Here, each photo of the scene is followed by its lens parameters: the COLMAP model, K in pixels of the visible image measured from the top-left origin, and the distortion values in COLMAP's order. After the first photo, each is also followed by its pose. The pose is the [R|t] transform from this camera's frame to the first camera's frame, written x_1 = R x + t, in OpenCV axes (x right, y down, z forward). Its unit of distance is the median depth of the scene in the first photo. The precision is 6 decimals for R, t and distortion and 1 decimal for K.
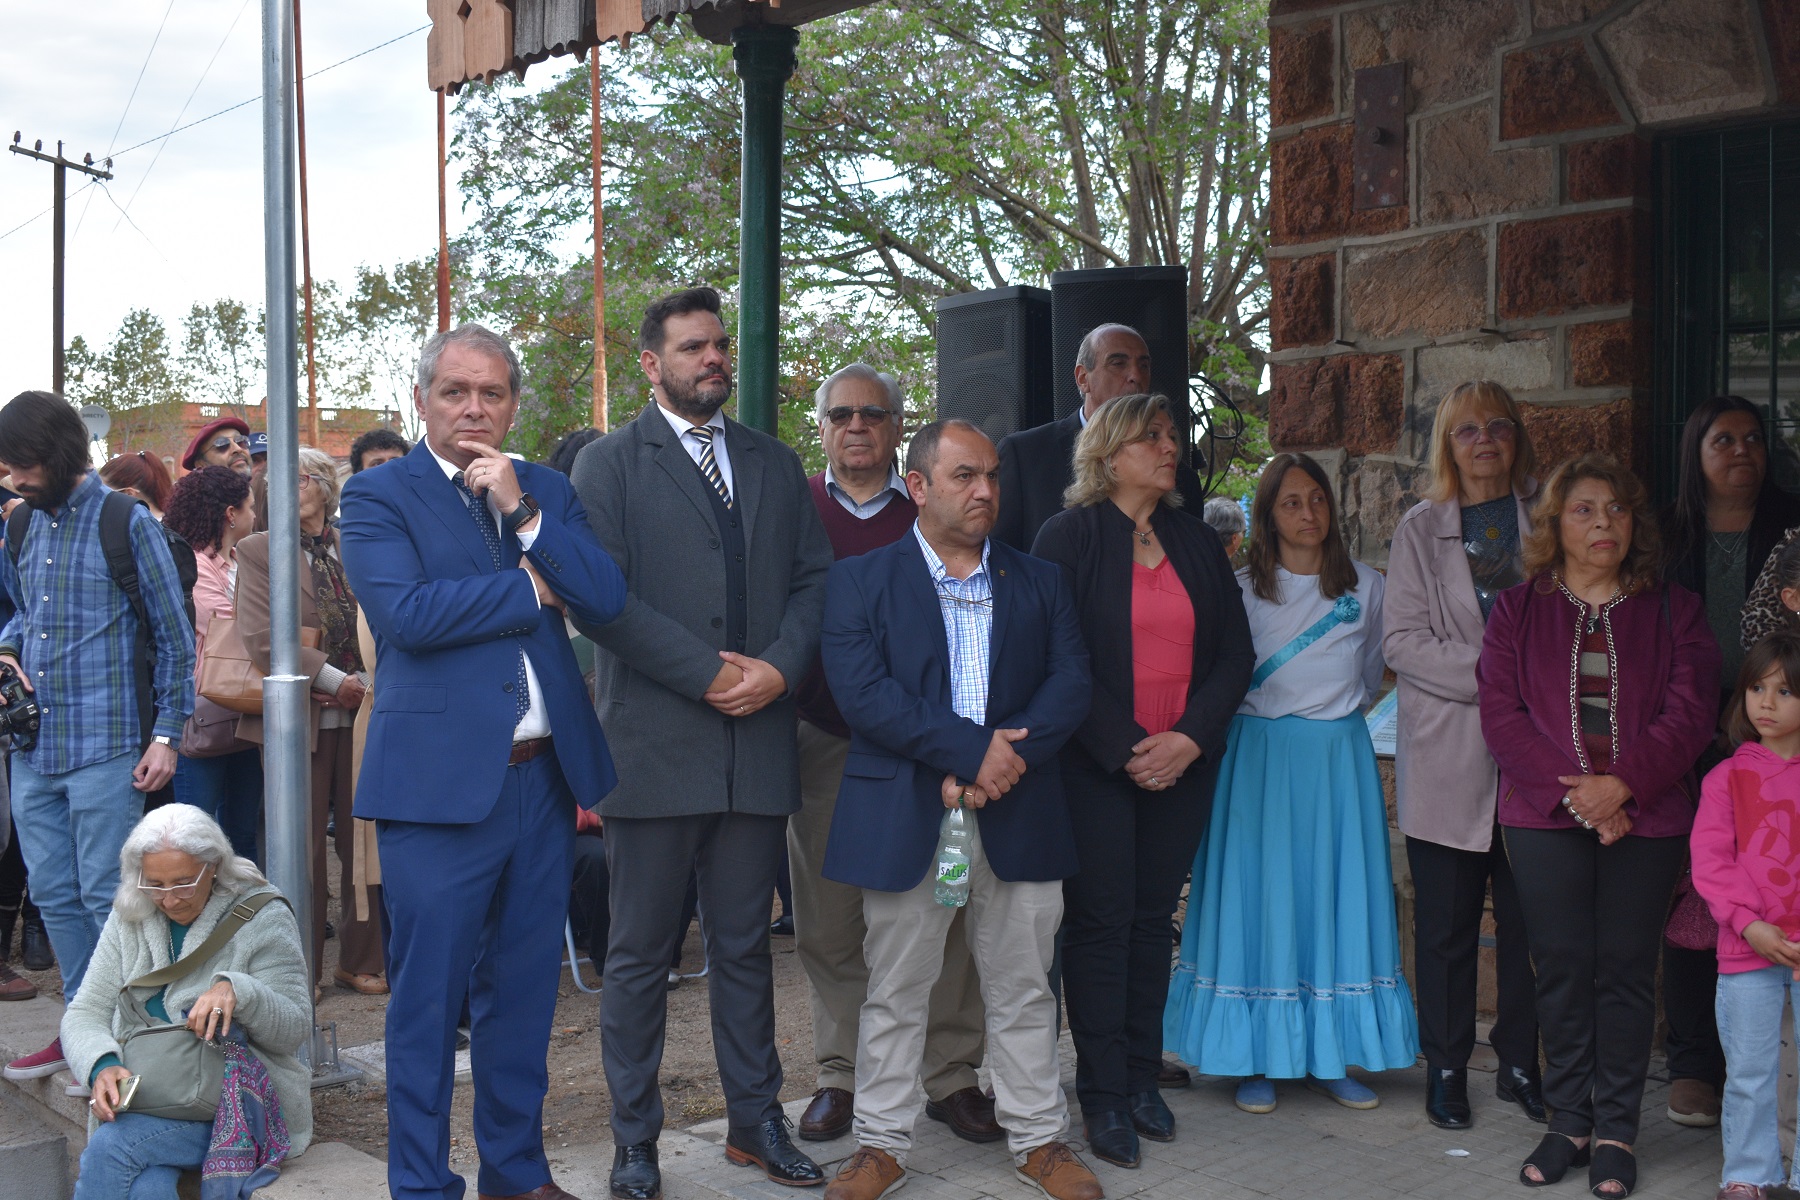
lens RADIAL K [[2177.7, 0, 900.0], [0, 2177.7, 600.0], [0, 0, 1]] dist [-0.009287, -0.012133]
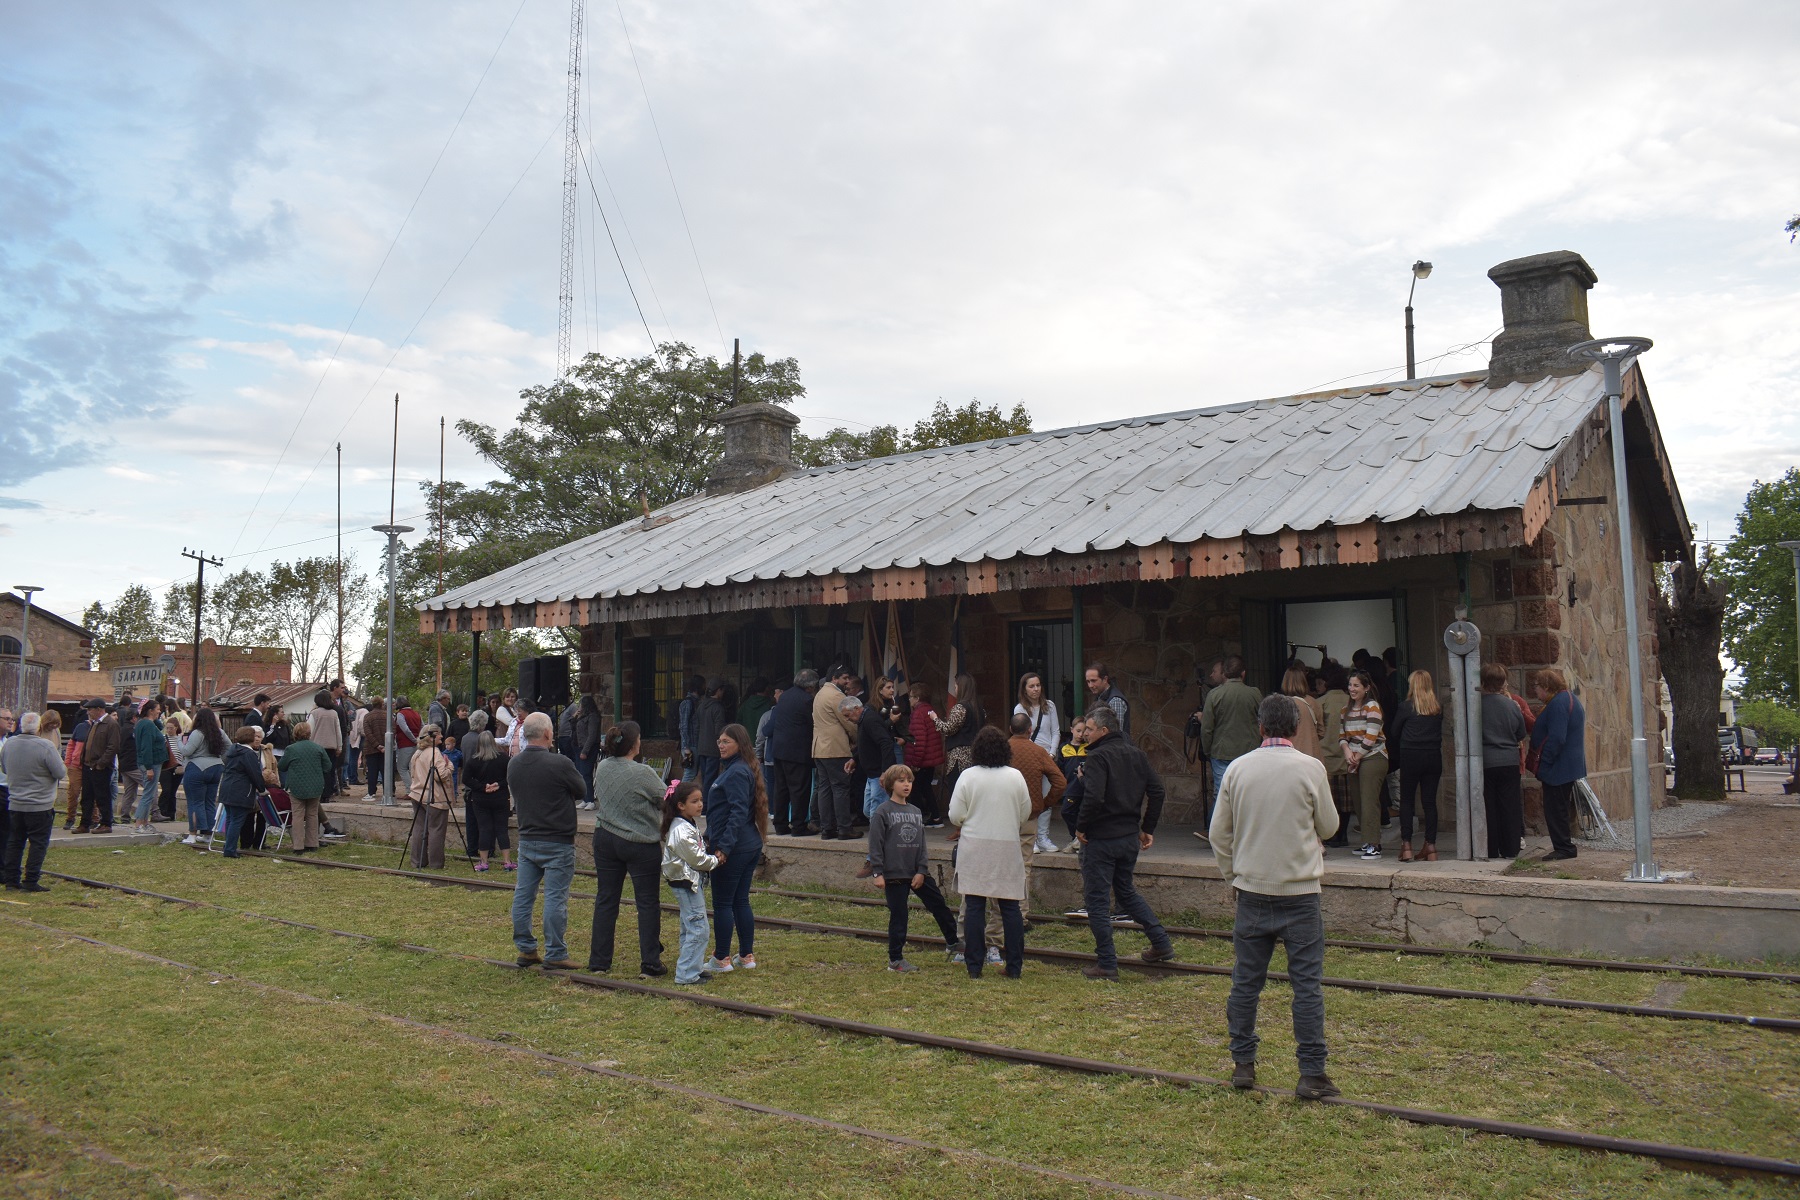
lens RADIAL K [[1472.3, 0, 900.0], [0, 1472.3, 600.0], [0, 0, 1]] dist [-0.057758, 0.002672]
pose [[0.983065, 0.018258, 0.182343, 0.019478], [0.003604, 0.992906, -0.118849, 0.008878], [-0.183220, 0.117493, 0.976026, -0.176952]]
